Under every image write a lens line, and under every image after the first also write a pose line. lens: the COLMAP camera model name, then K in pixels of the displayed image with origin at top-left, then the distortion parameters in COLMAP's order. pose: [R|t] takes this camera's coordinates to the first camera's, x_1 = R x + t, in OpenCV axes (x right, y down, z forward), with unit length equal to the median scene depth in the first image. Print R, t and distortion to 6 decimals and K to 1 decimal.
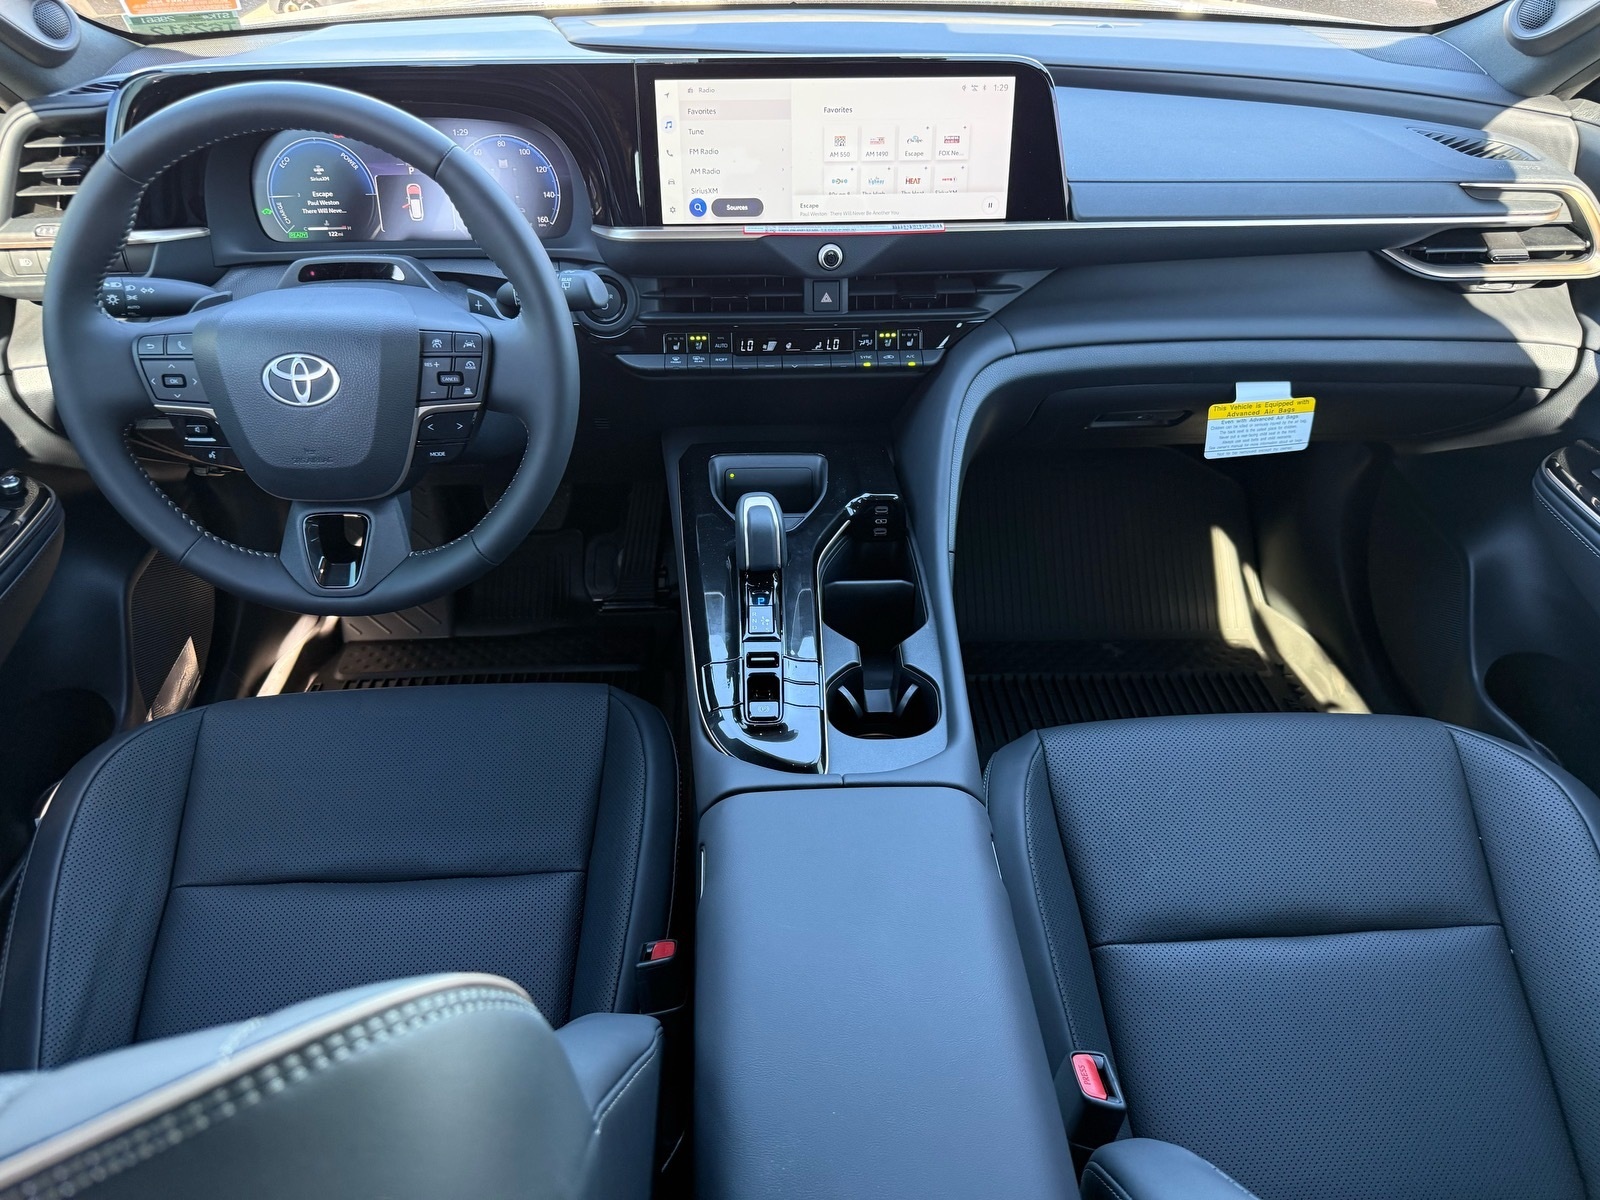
lens RADIAL K [[1100.1, 0, 800.0], [0, 1100.1, 600.0], [0, 0, 1]] dist [-0.007372, -0.007638]
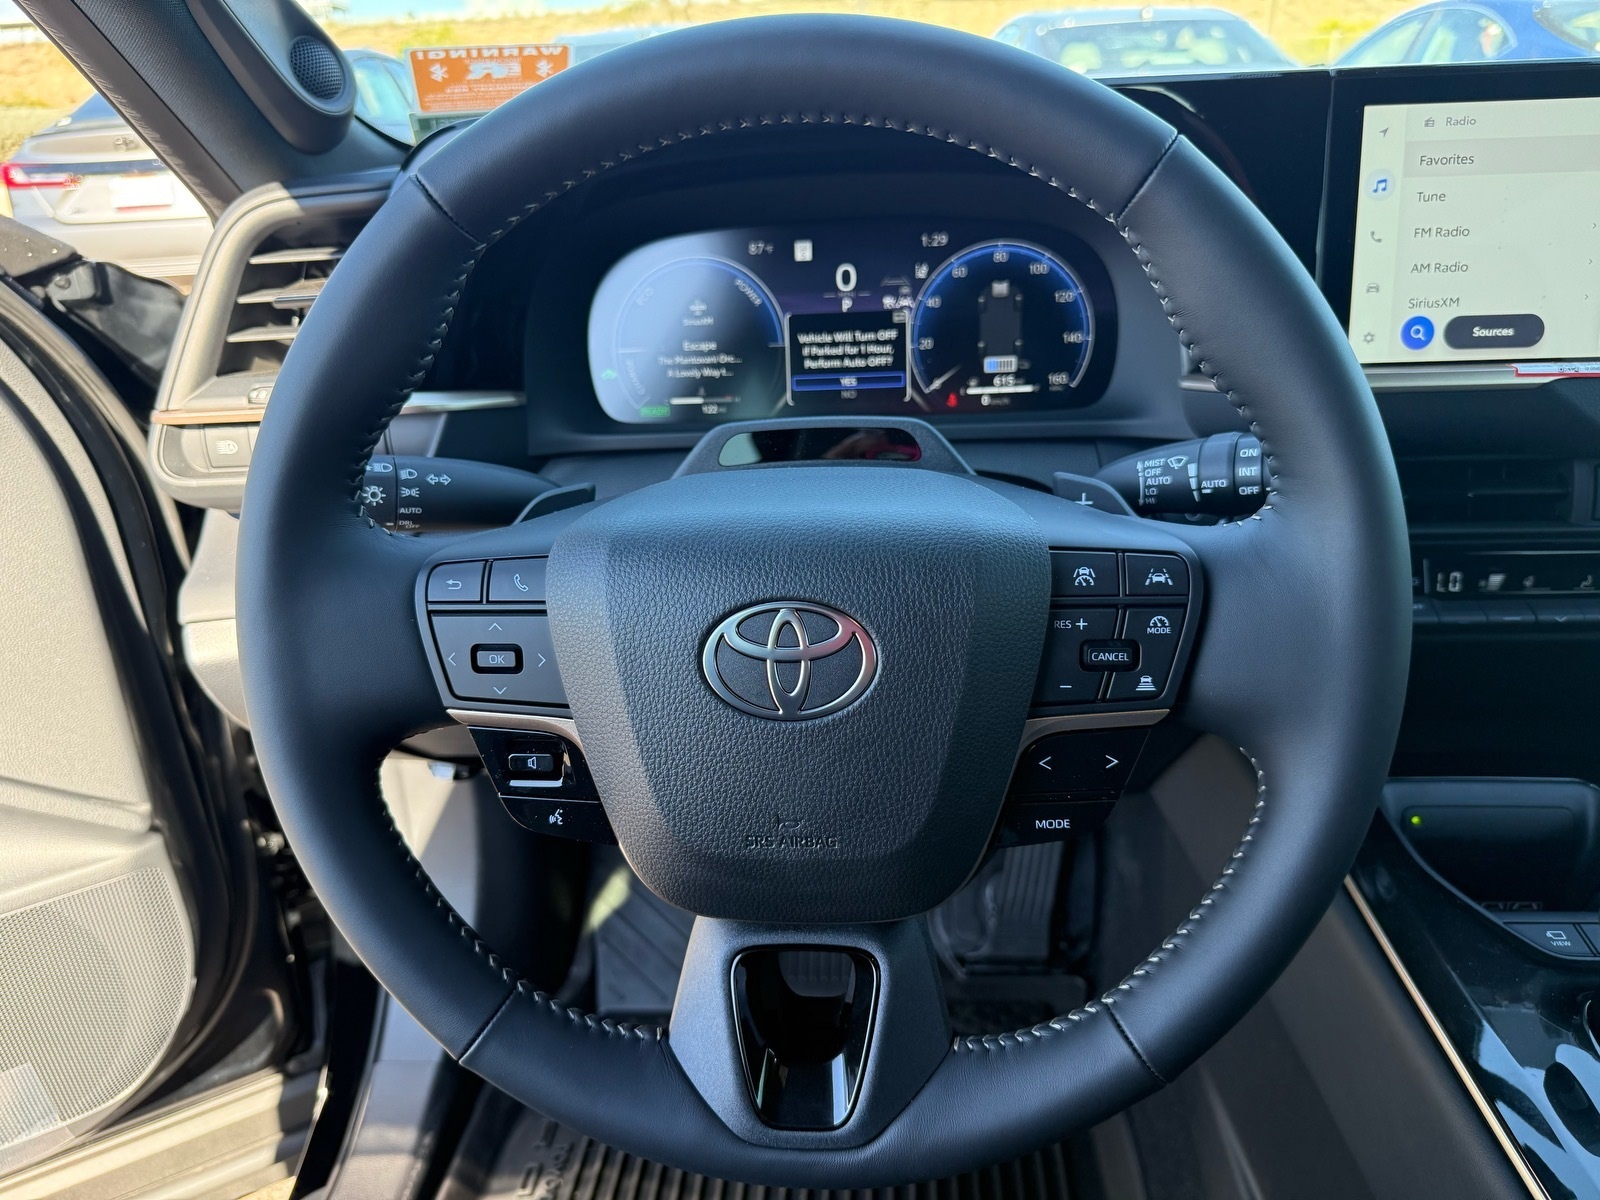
lens RADIAL K [[1011.8, 0, 800.0], [0, 1011.8, 600.0], [0, 0, 1]] dist [0.005542, -0.037634]
pose [[0.995541, -0.002970, -0.094278, -0.350235], [-0.017145, 0.977157, -0.211828, -0.118218], [0.092754, 0.212500, 0.972749, 0.517246]]
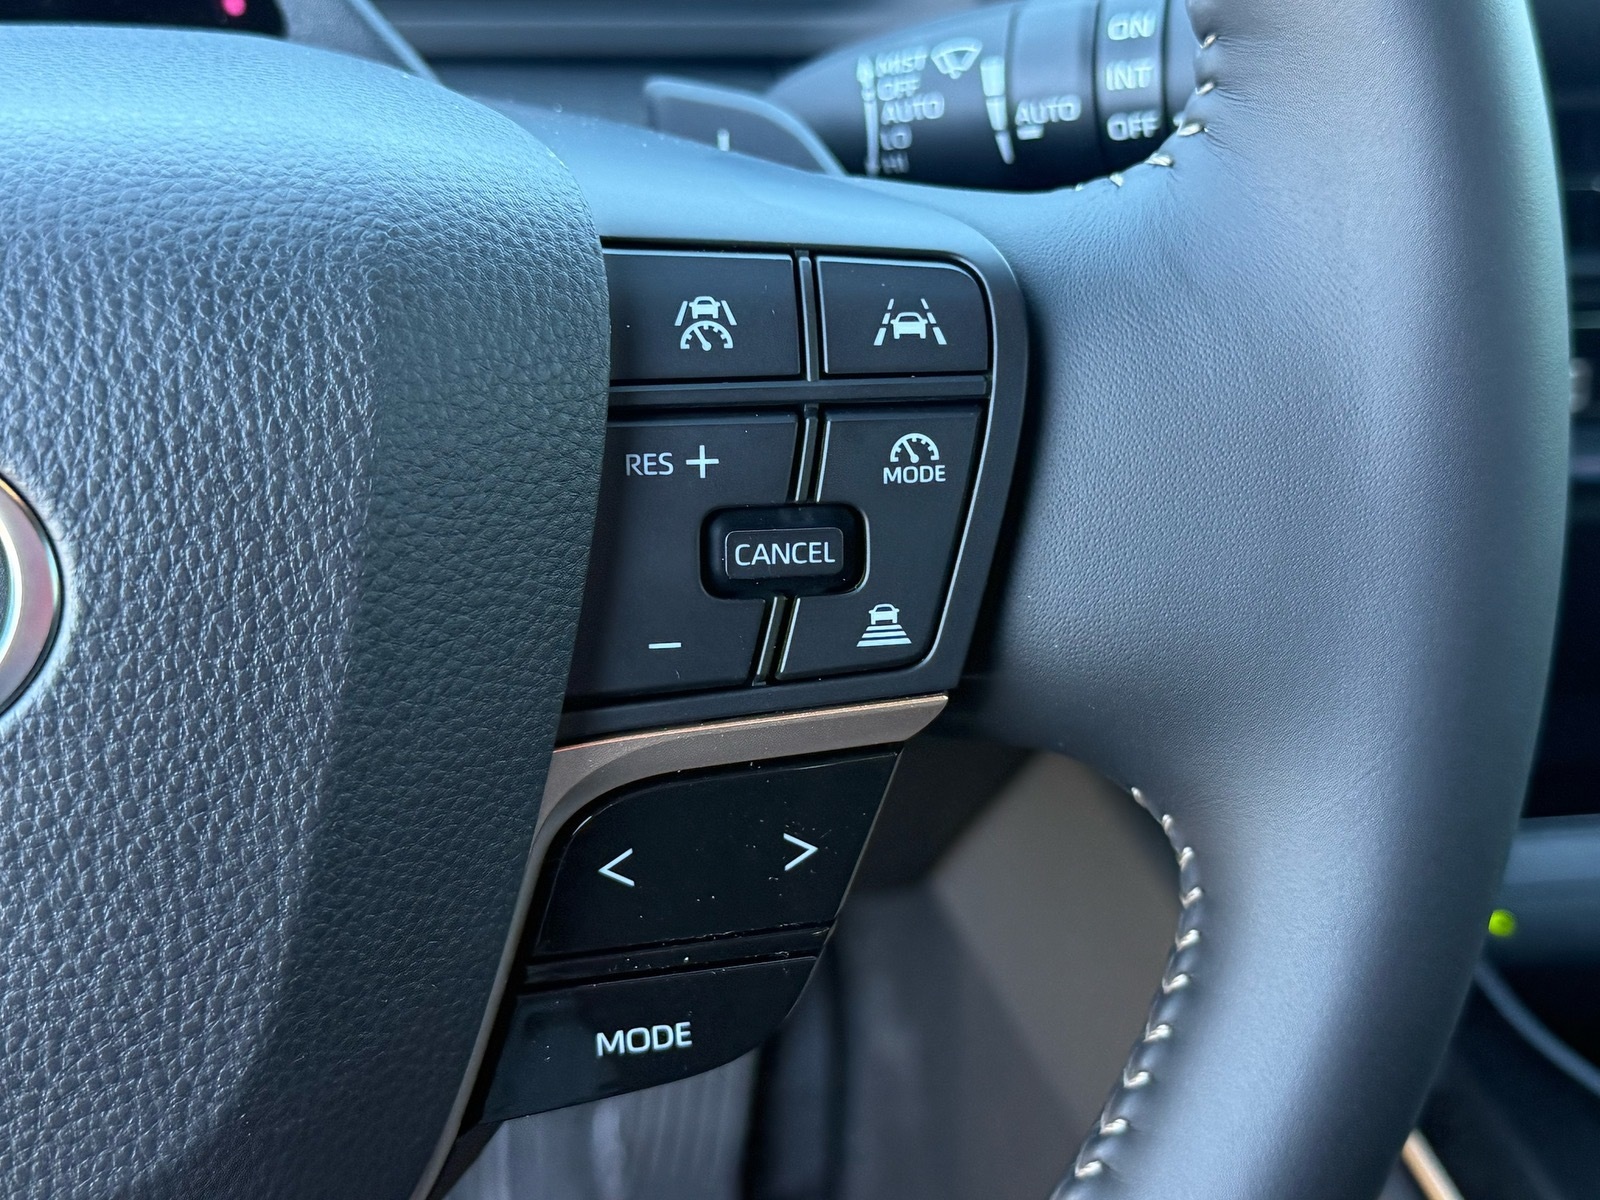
lens RADIAL K [[1949.6, 0, 800.0], [0, 1949.6, 600.0], [0, 0, 1]] dist [0.029812, -0.037742]
pose [[0.984717, -0.039011, 0.169735, -0.314998], [0.067802, 0.983572, -0.167297, -0.129942], [-0.160420, 0.176248, 0.971186, 0.643237]]
